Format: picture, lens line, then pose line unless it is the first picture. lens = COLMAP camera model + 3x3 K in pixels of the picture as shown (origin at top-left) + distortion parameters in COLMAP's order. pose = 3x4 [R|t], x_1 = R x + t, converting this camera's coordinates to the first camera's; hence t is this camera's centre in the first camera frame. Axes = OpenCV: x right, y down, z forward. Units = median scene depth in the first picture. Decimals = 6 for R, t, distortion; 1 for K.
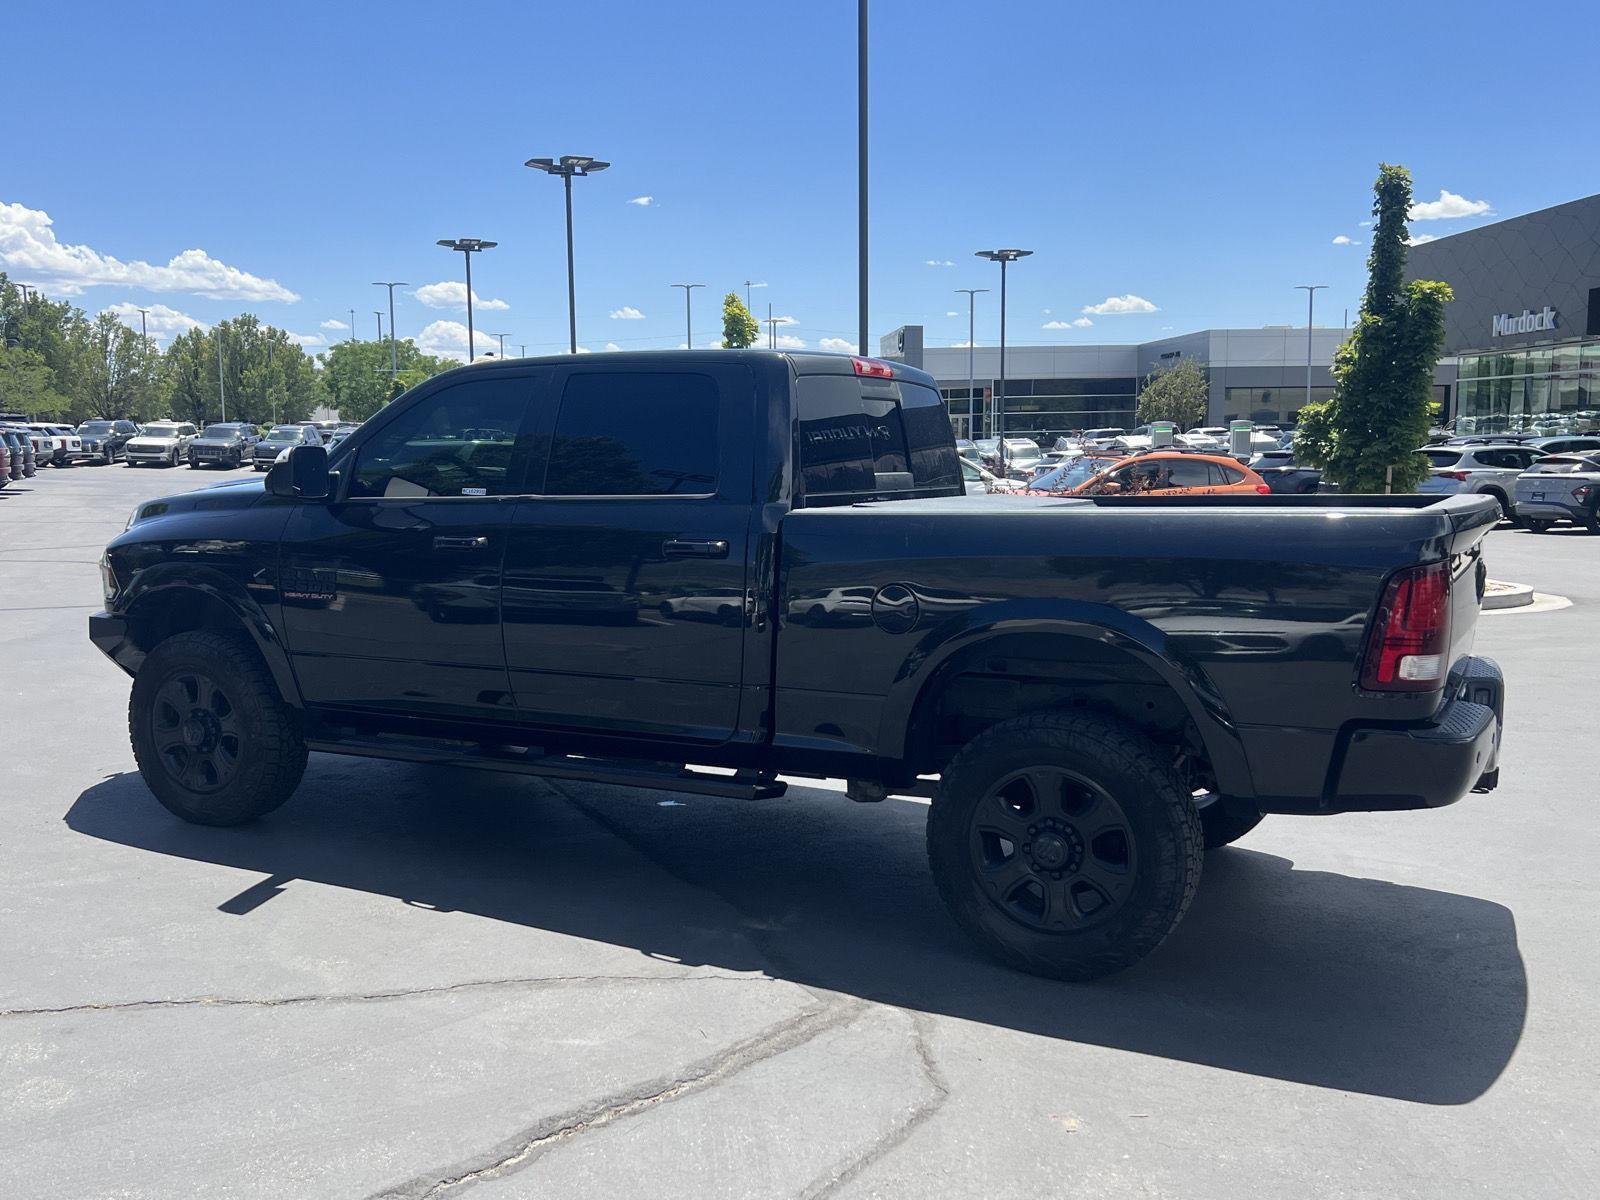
lens RADIAL K [[1490.7, 0, 800.0], [0, 1490.7, 600.0], [0, 0, 1]] dist [0.036133, -0.010787]
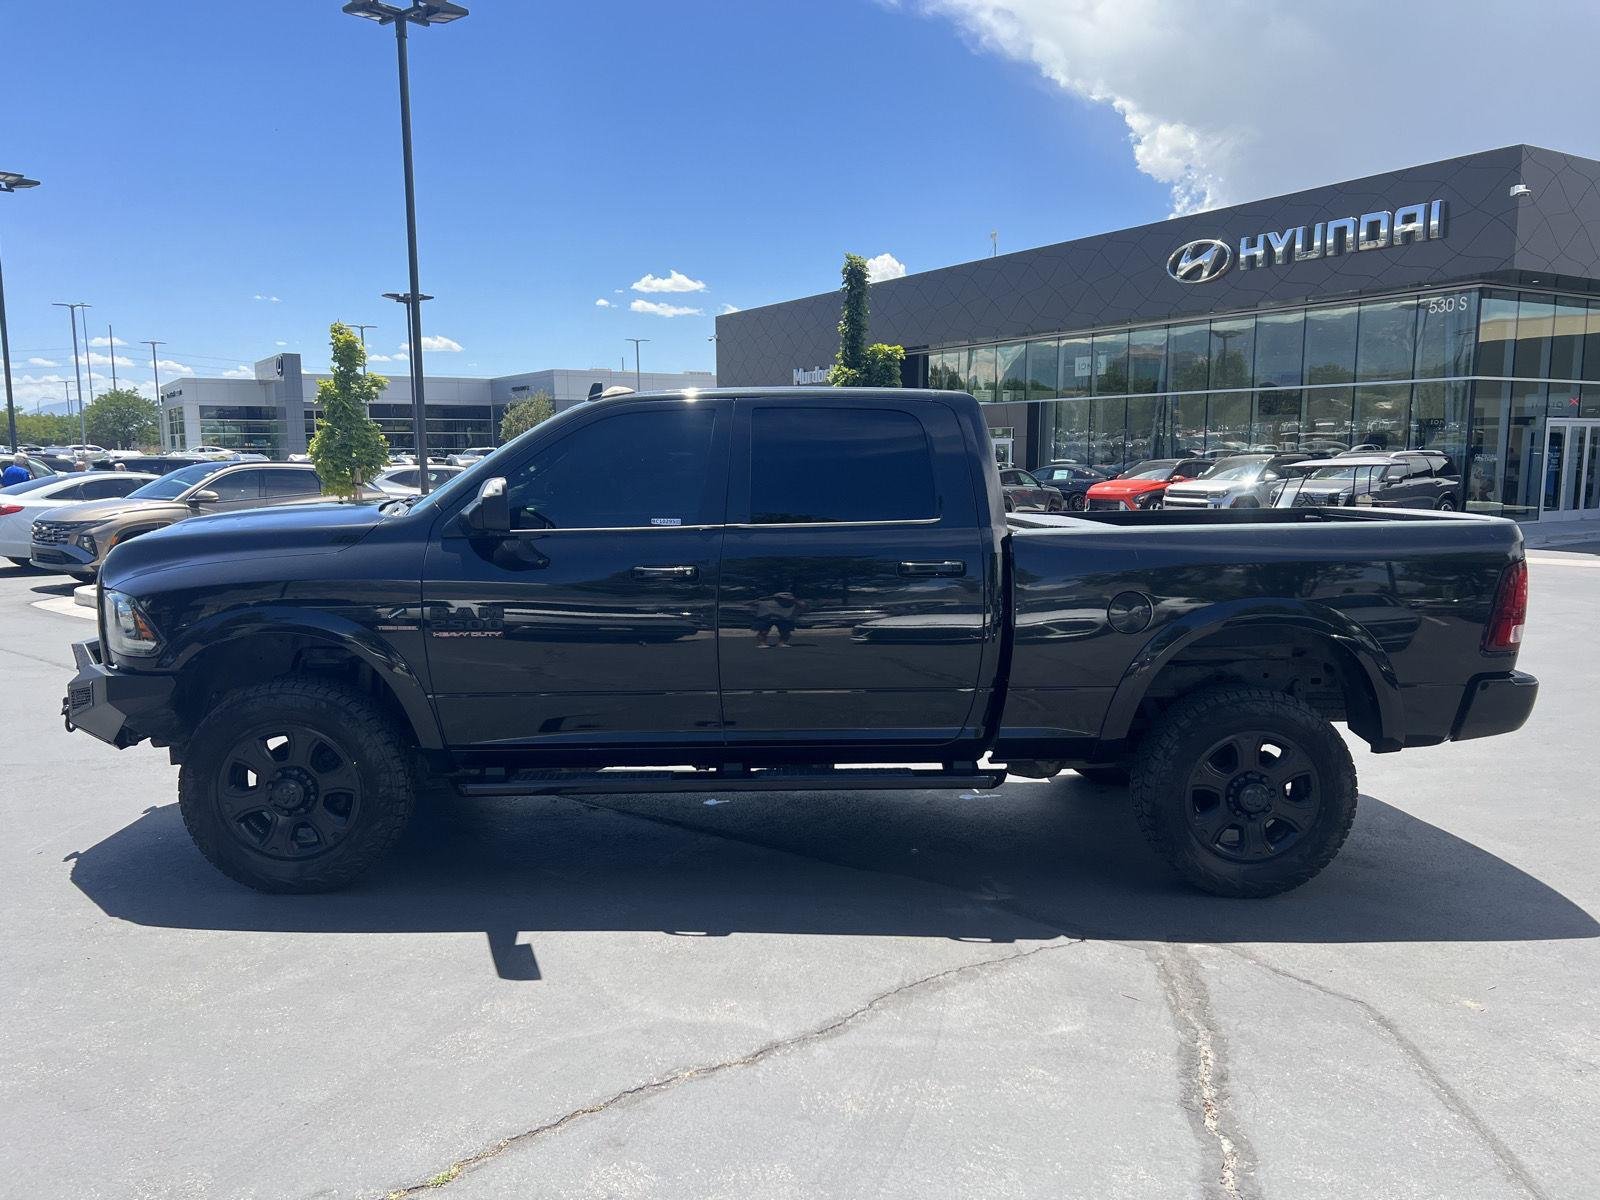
lens RADIAL K [[1204.7, 0, 800.0], [0, 1204.7, 600.0], [0, 0, 1]] dist [0.029130, -0.030292]
pose [[0.877017, -0.054555, 0.477351, -0.045765], [0.048801, 0.998509, 0.024457, -0.003001], [-0.477974, 0.001846, 0.878372, 0.020322]]
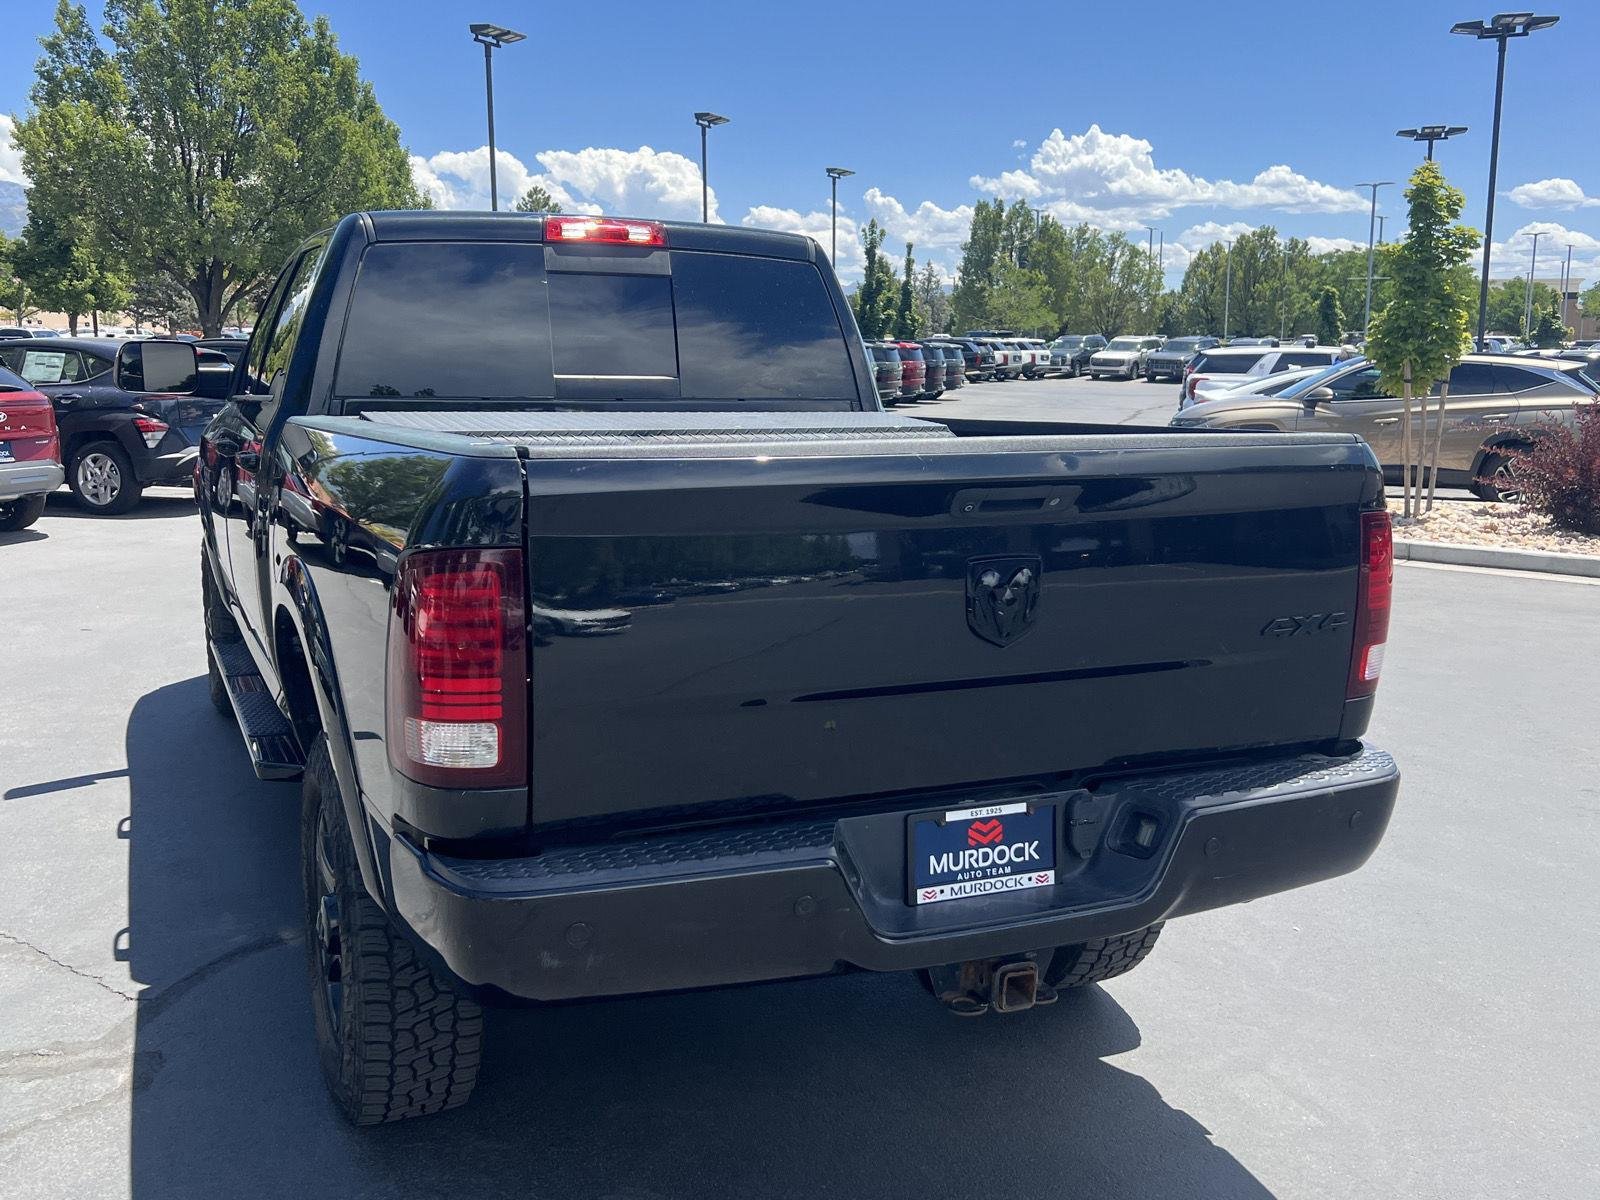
lens RADIAL K [[1523.2, 0, 800.0], [0, 1523.2, 600.0], [0, 0, 1]] dist [-0.005295, 0.008863]
pose [[0.788208, 0.097376, -0.607656, 0.053396], [-0.065027, 0.995053, 0.075107, -0.003133], [0.611964, -0.019686, 0.790641, 0.040395]]
